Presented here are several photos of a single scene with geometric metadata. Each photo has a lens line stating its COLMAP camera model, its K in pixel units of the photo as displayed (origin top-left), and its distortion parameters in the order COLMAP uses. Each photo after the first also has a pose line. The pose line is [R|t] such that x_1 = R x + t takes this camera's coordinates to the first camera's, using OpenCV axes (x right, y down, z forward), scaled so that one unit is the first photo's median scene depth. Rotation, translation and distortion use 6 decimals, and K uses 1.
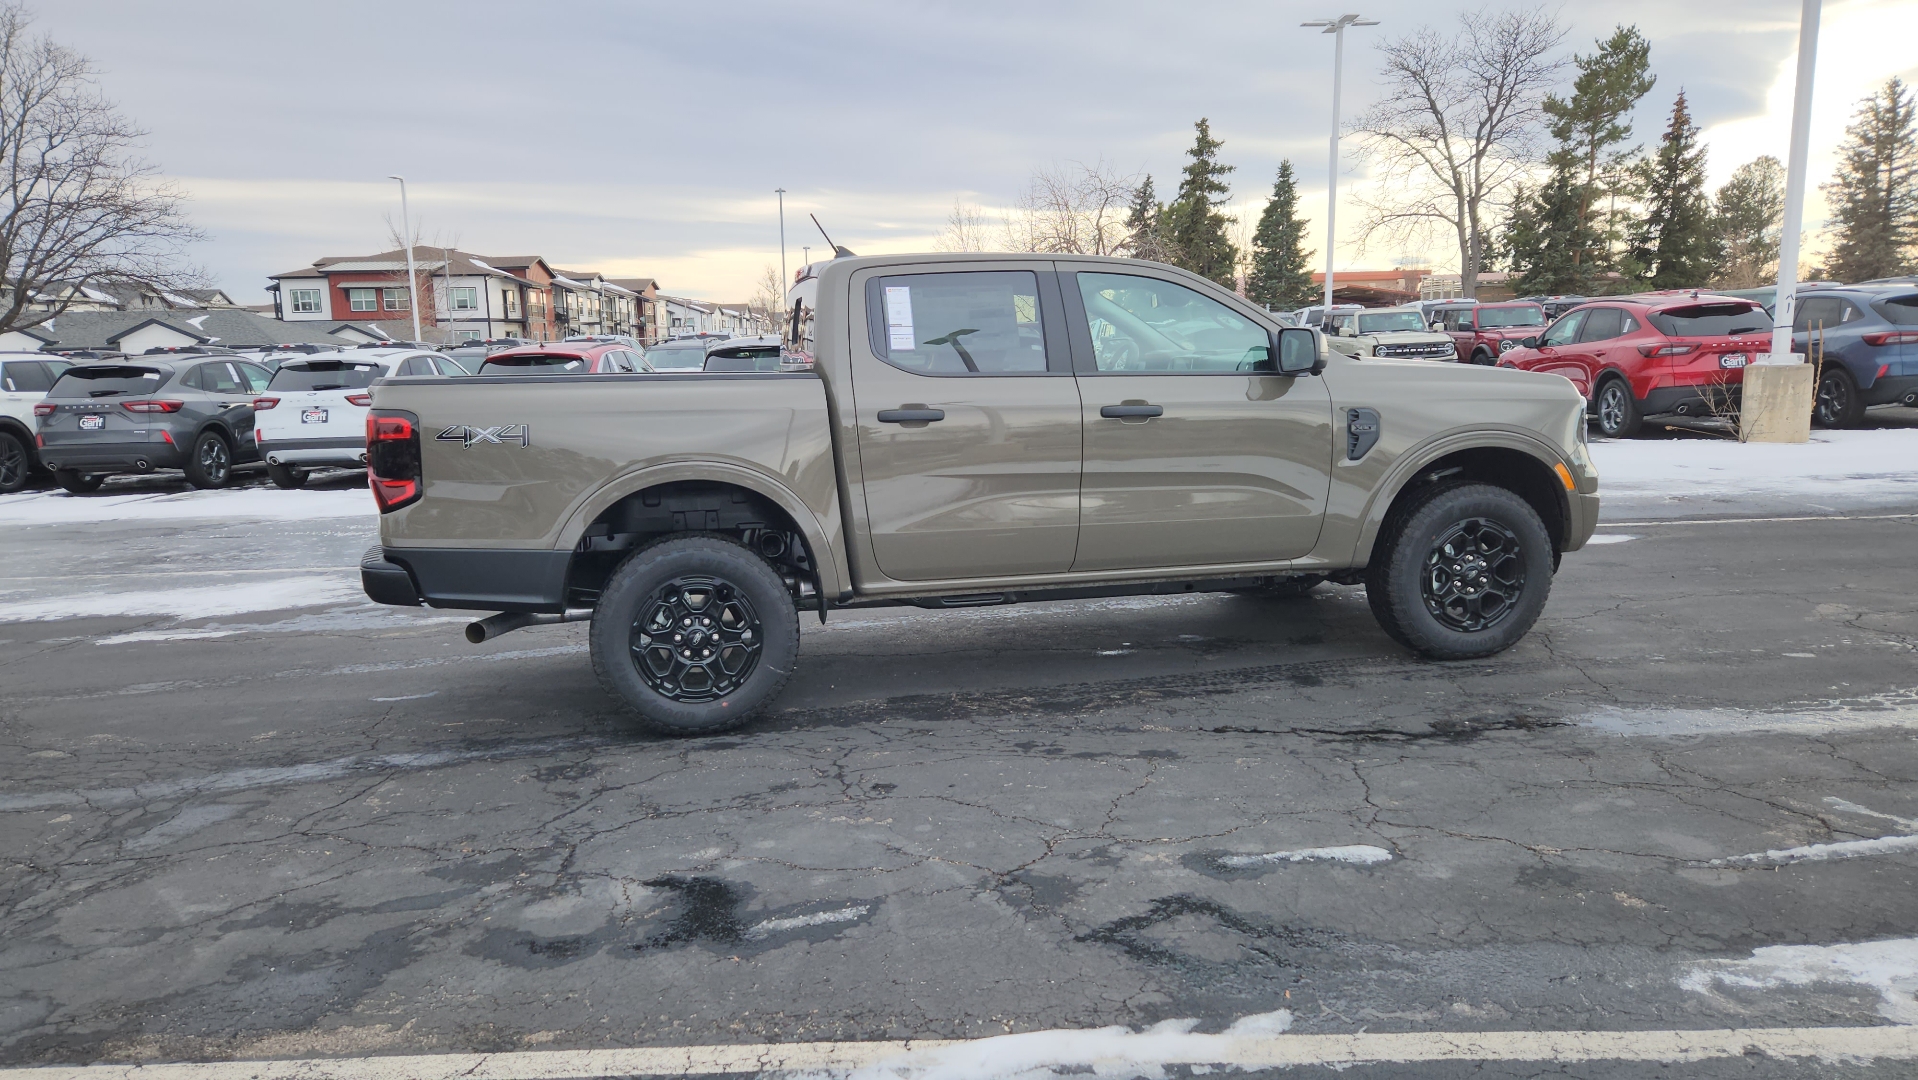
lens RADIAL K [[1285.5, 0, 933.1], [0, 1285.5, 551.9], [0, 0, 1]] dist [0.073105, -0.055737]
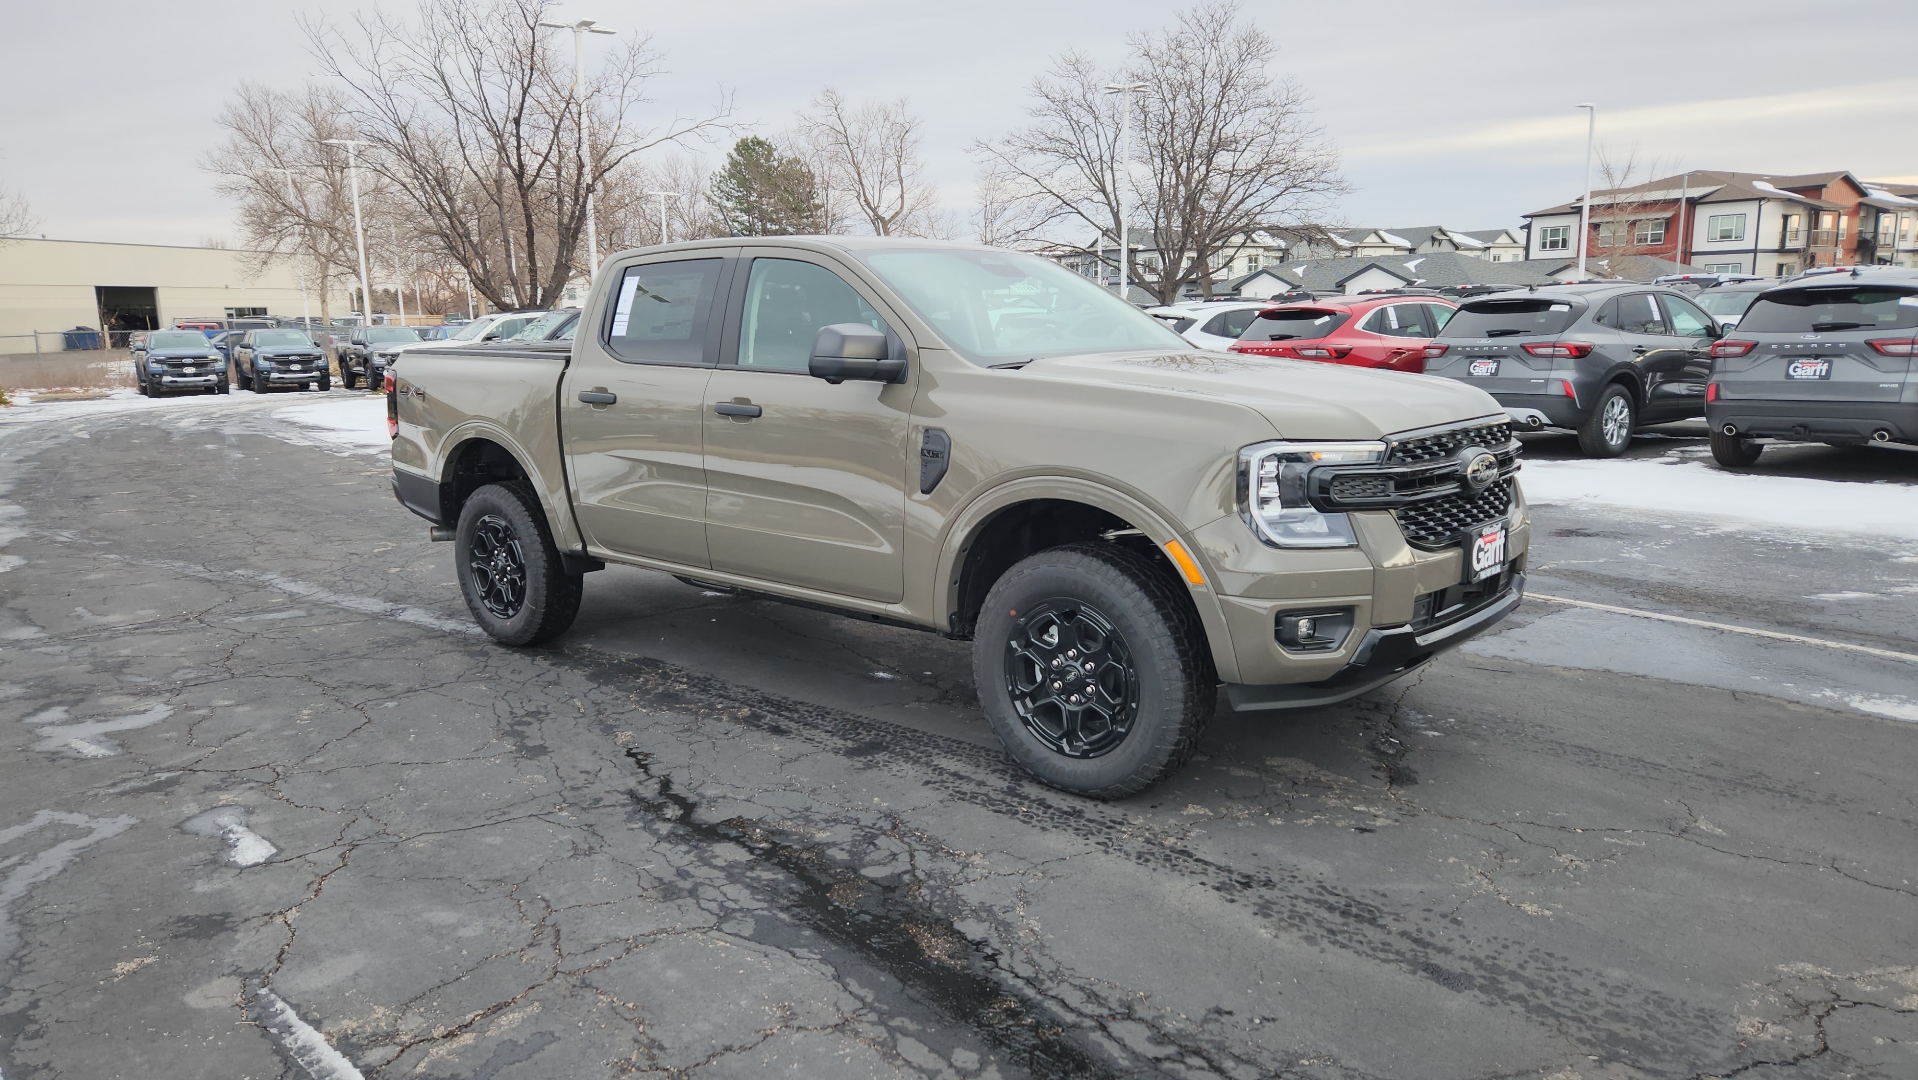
lens RADIAL K [[1285.5, 0, 916.7], [0, 1285.5, 548.6], [0, 0, 1]] dist [0.073105, -0.055737]
pose [[0.583800, 0.159176, -0.796141, 0.917549], [-0.122941, 0.986617, 0.107108, -0.116803], [0.802535, 0.035349, 0.595557, 0.514895]]
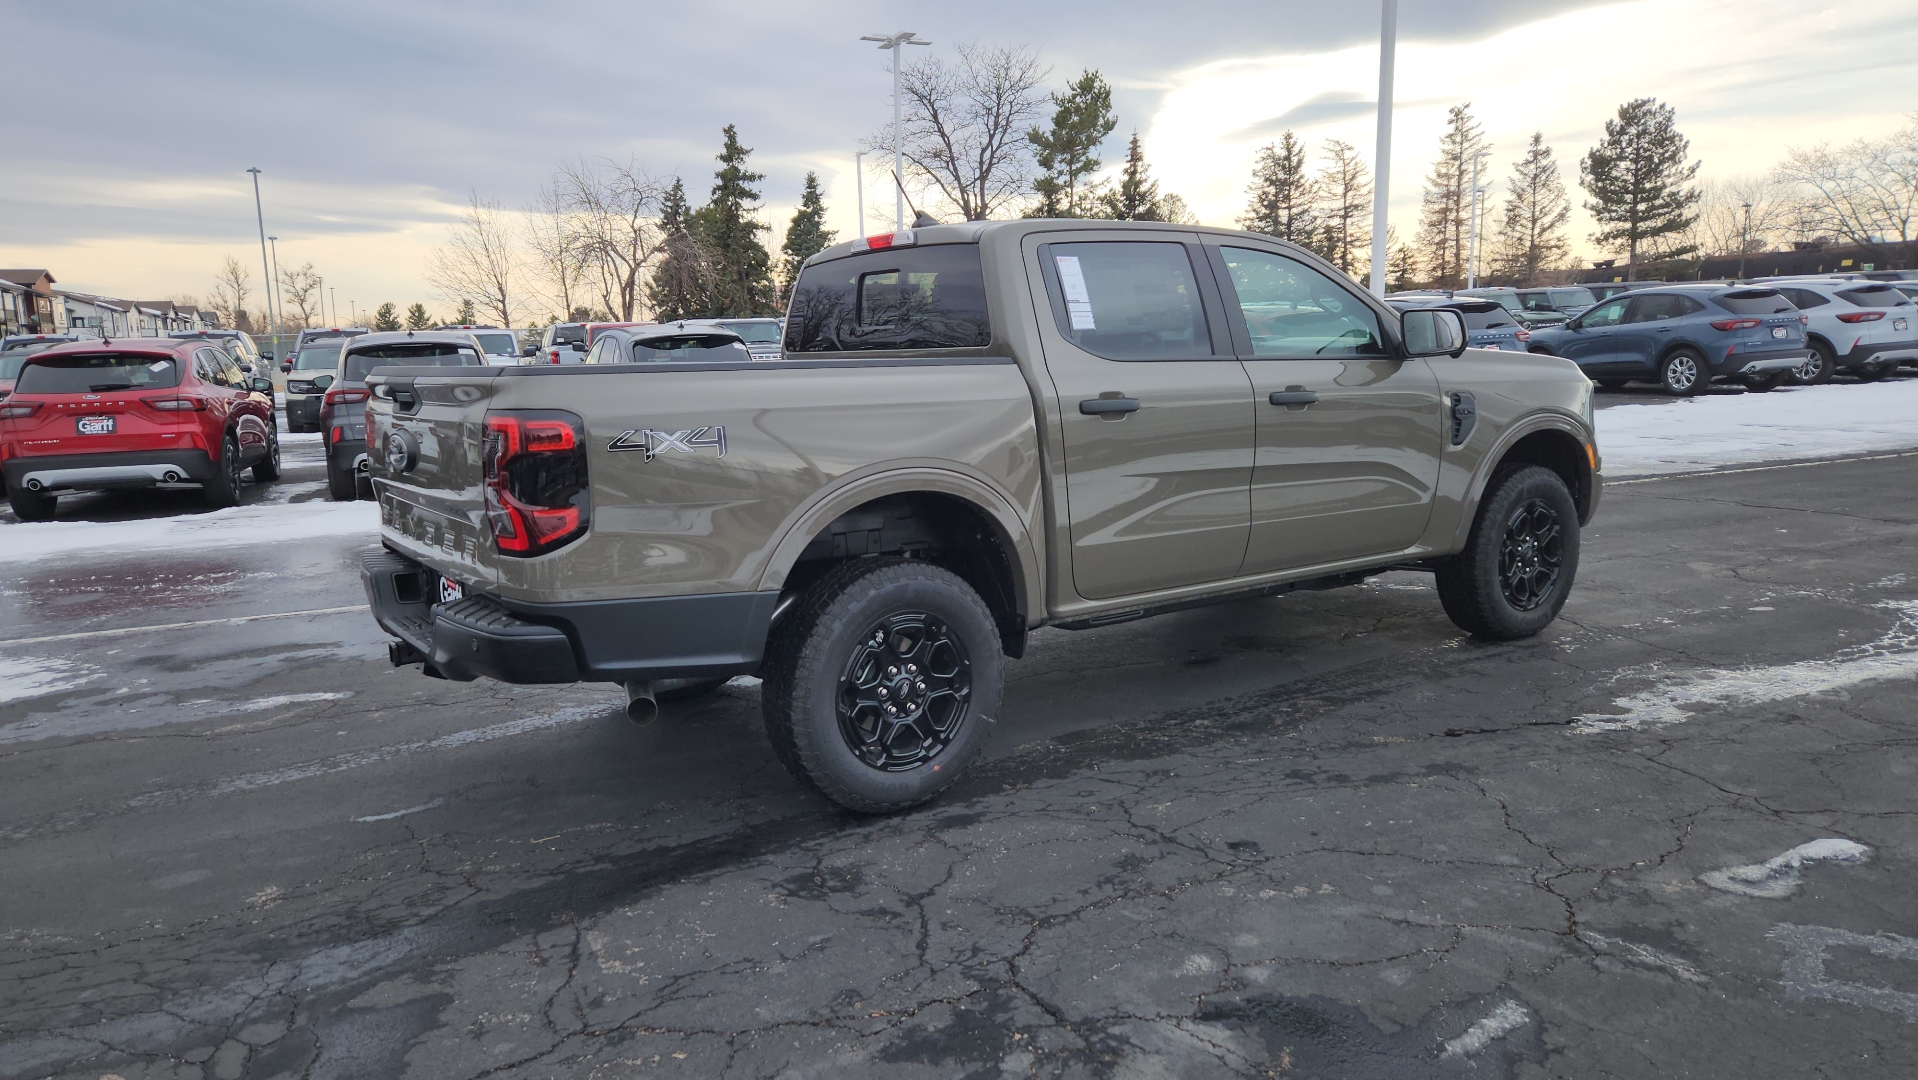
lens RADIAL K [[1285.5, 0, 917.8], [0, 1285.5, 551.0], [0, 0, 1]] dist [0.063045, -0.040955]
pose [[0.927346, -0.057744, 0.369722, -0.411321], [0.060183, 0.998175, 0.004944, -0.019384], [-0.369333, 0.017666, 0.929129, 0.227802]]
